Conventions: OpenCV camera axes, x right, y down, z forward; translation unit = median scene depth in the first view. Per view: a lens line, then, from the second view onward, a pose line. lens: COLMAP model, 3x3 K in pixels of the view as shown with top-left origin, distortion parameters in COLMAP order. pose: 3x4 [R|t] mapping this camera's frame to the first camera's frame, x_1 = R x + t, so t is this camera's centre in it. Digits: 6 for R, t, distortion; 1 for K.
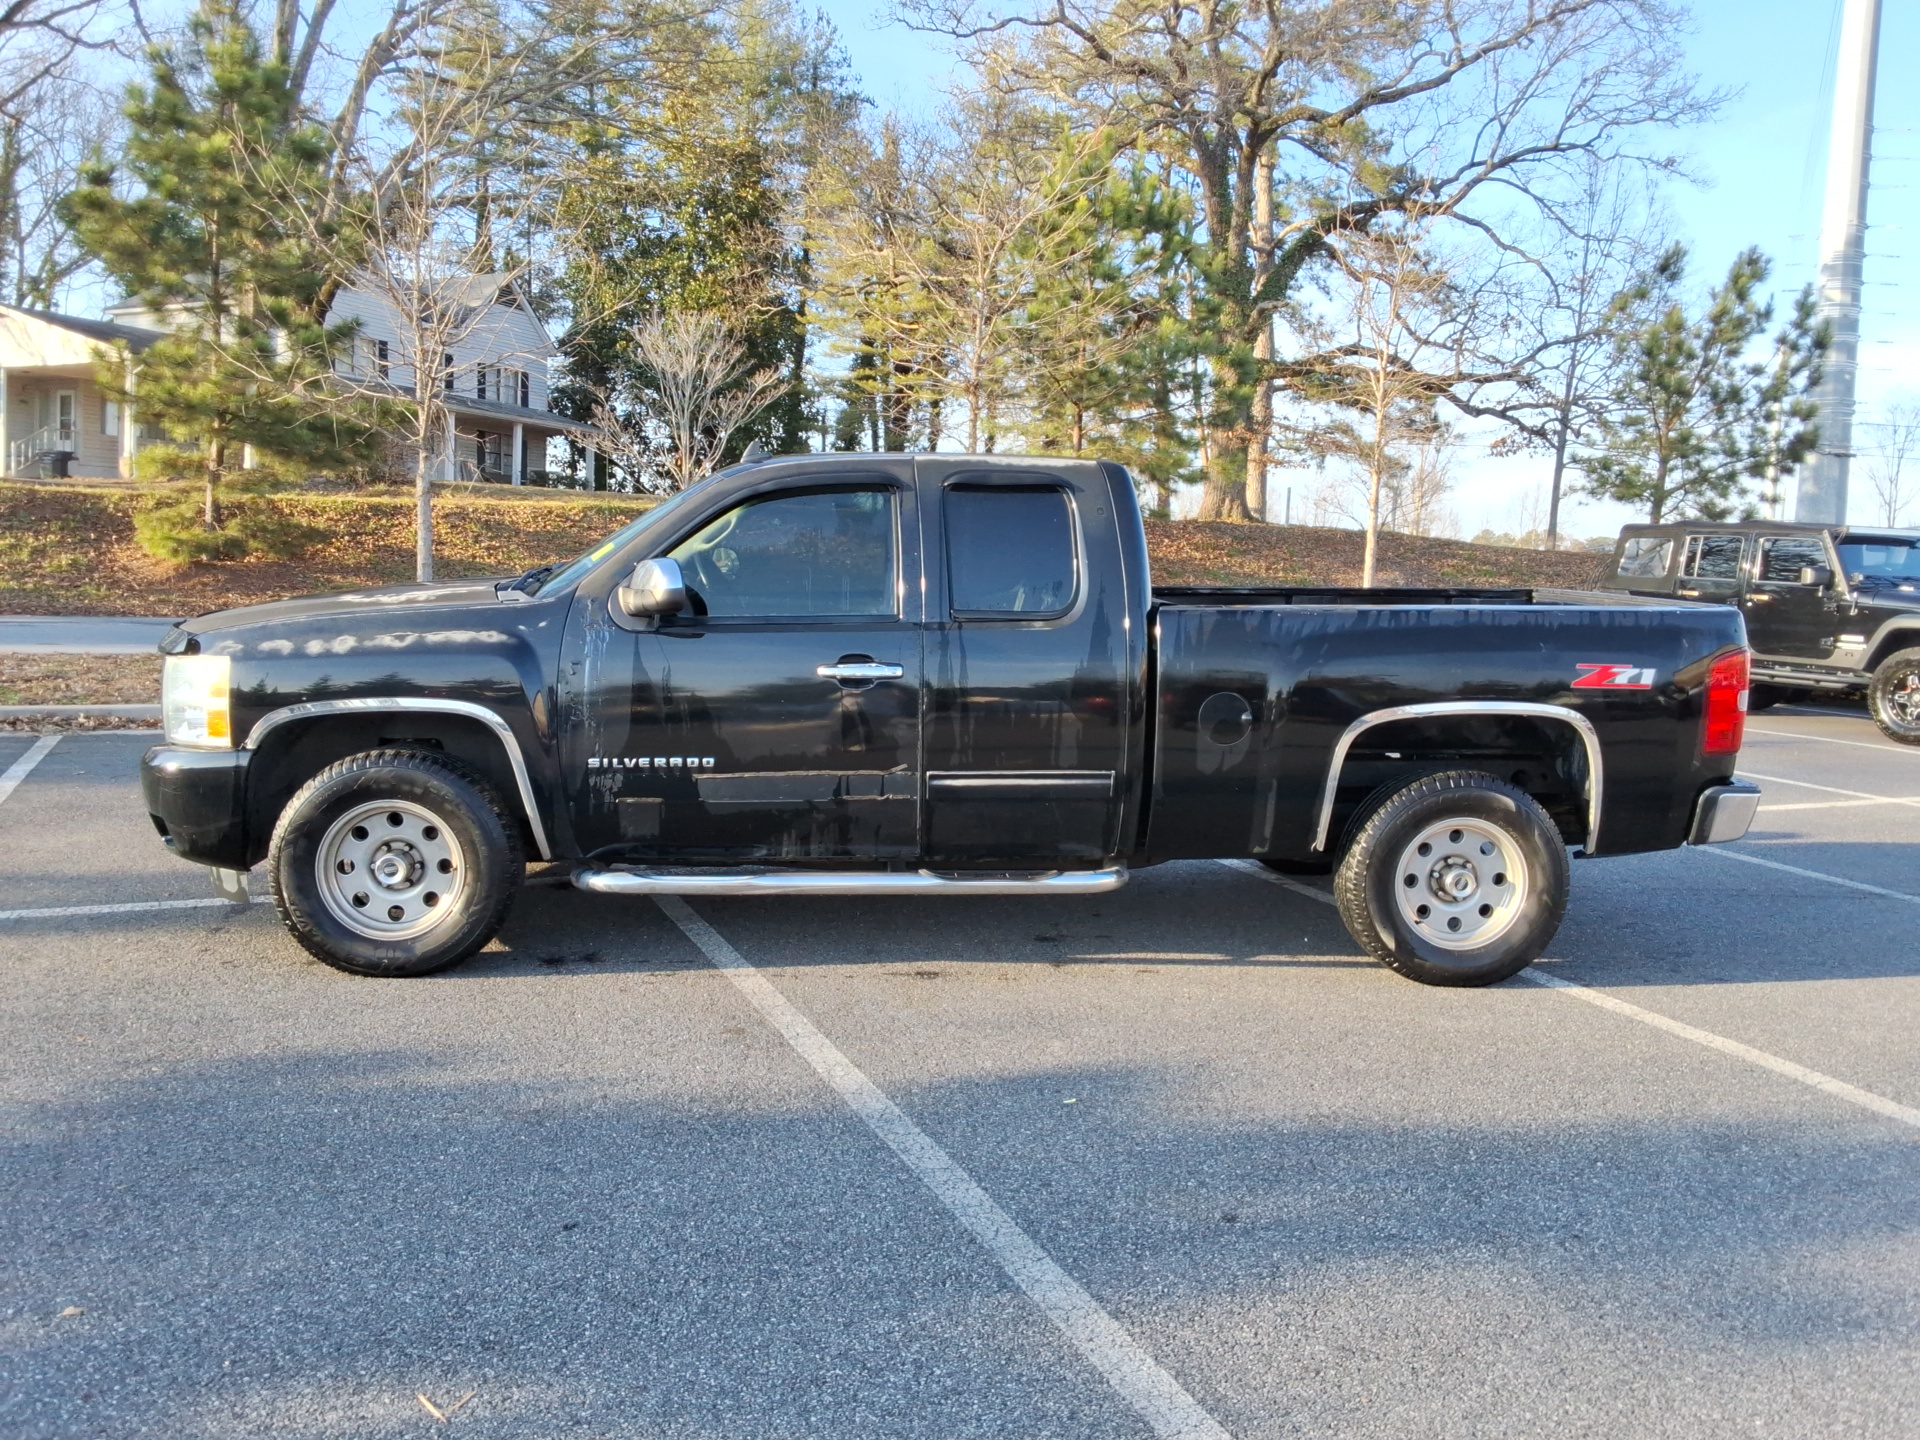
lens RADIAL K [[1527.7, 0, 957.0], [0, 1527.7, 721.4], [0, 0, 1]] dist [0.095489, -0.135035]
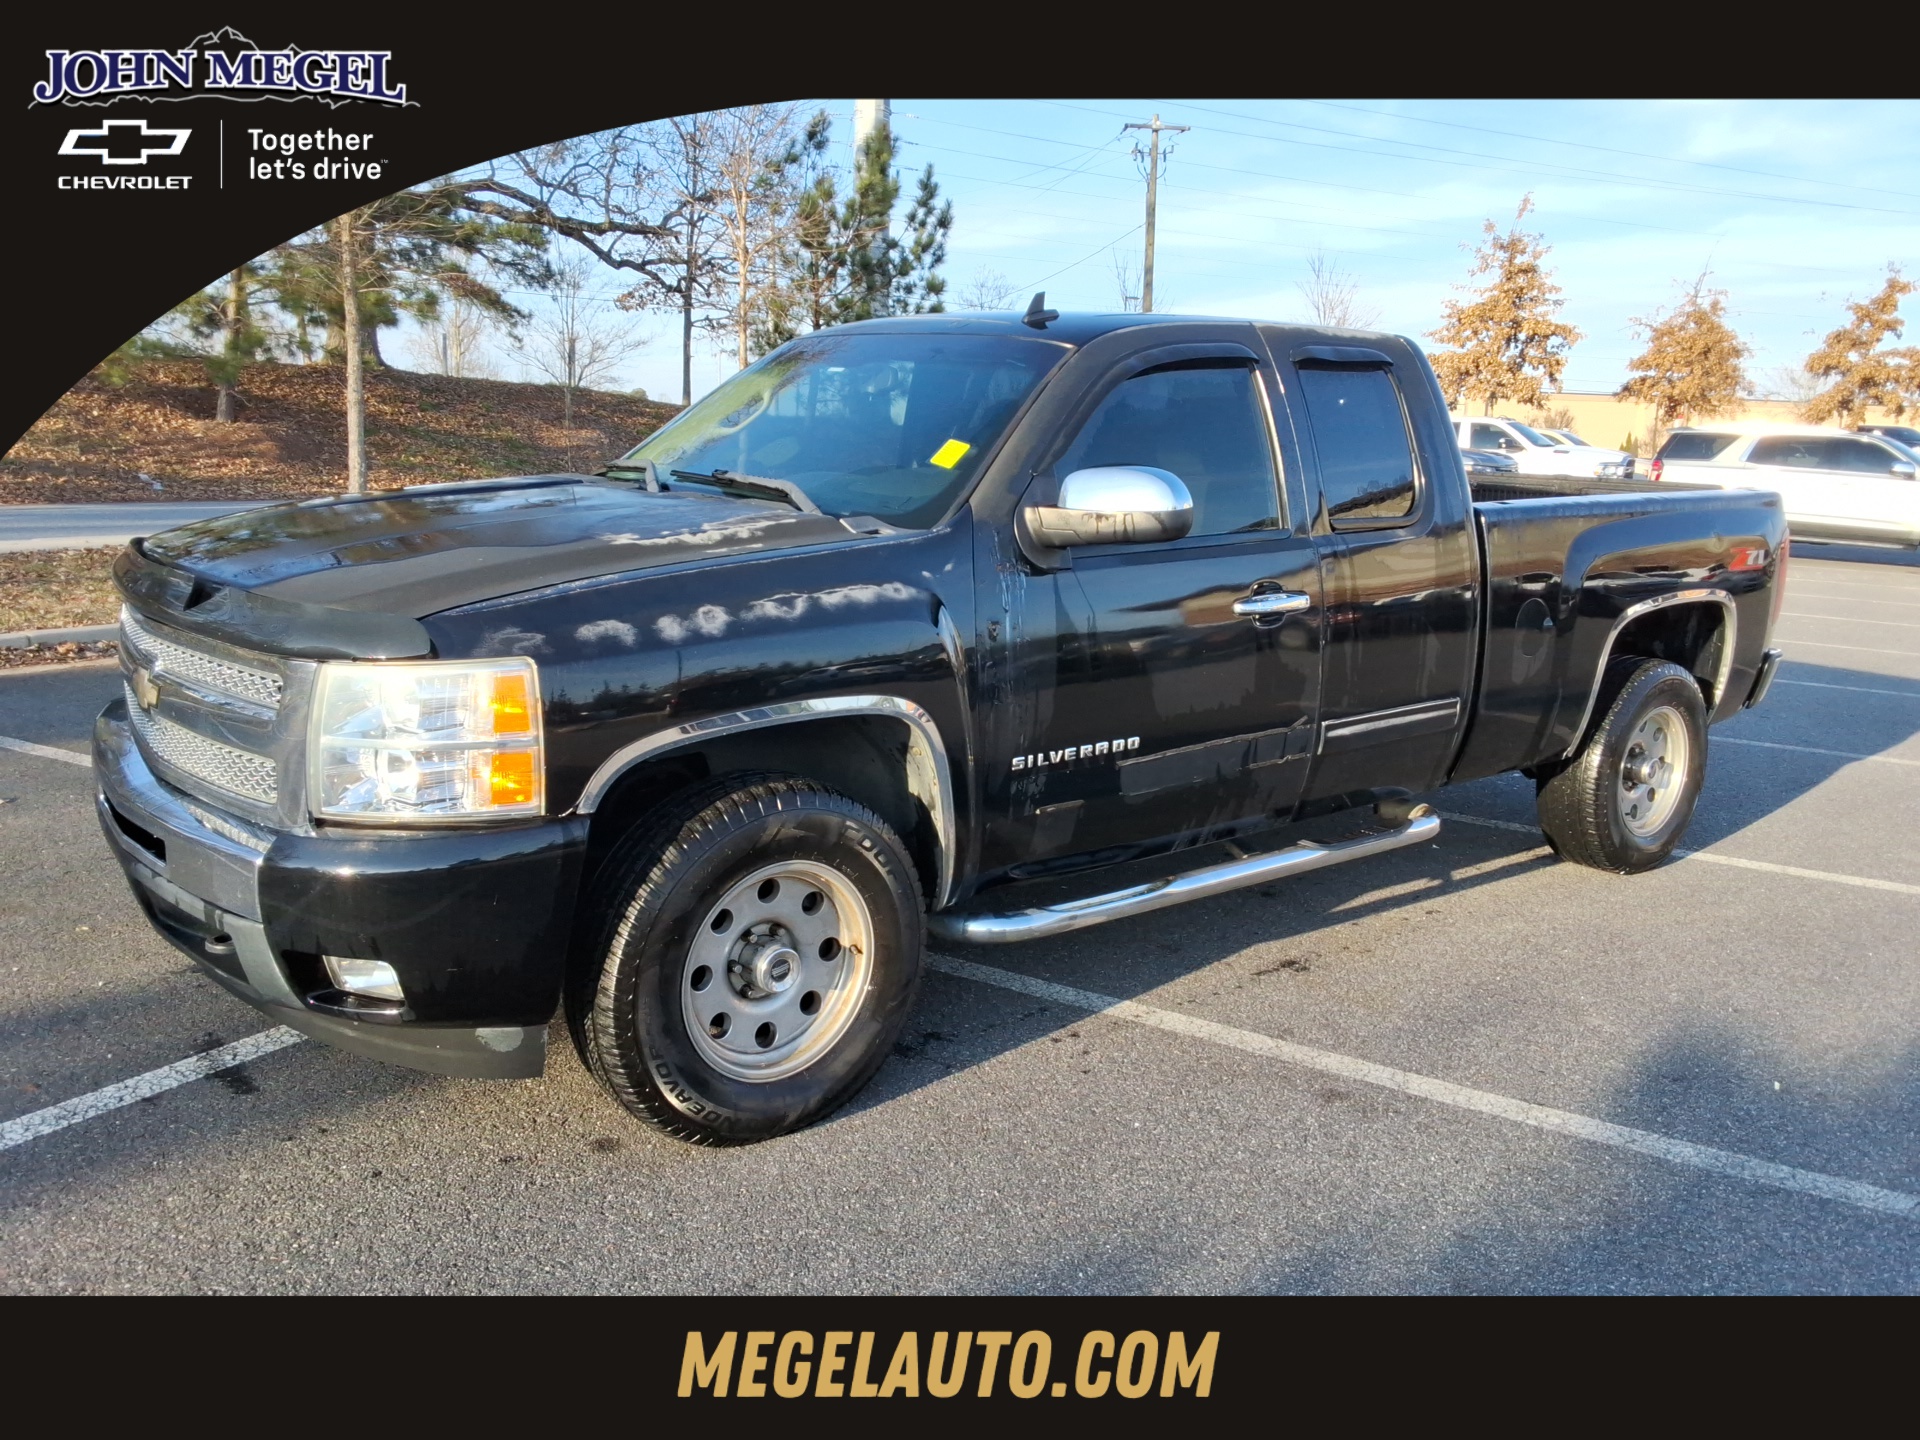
lens RADIAL K [[1527.7, 0, 955.3], [0, 1527.7, 723.2], [0, 0, 1]] dist [0.095489, -0.135035]
pose [[0.815123, -0.110373, 0.568676, -0.104500], [0.055466, 0.992041, 0.113040, -0.011376], [-0.576627, -0.060600, 0.814757, 0.072475]]
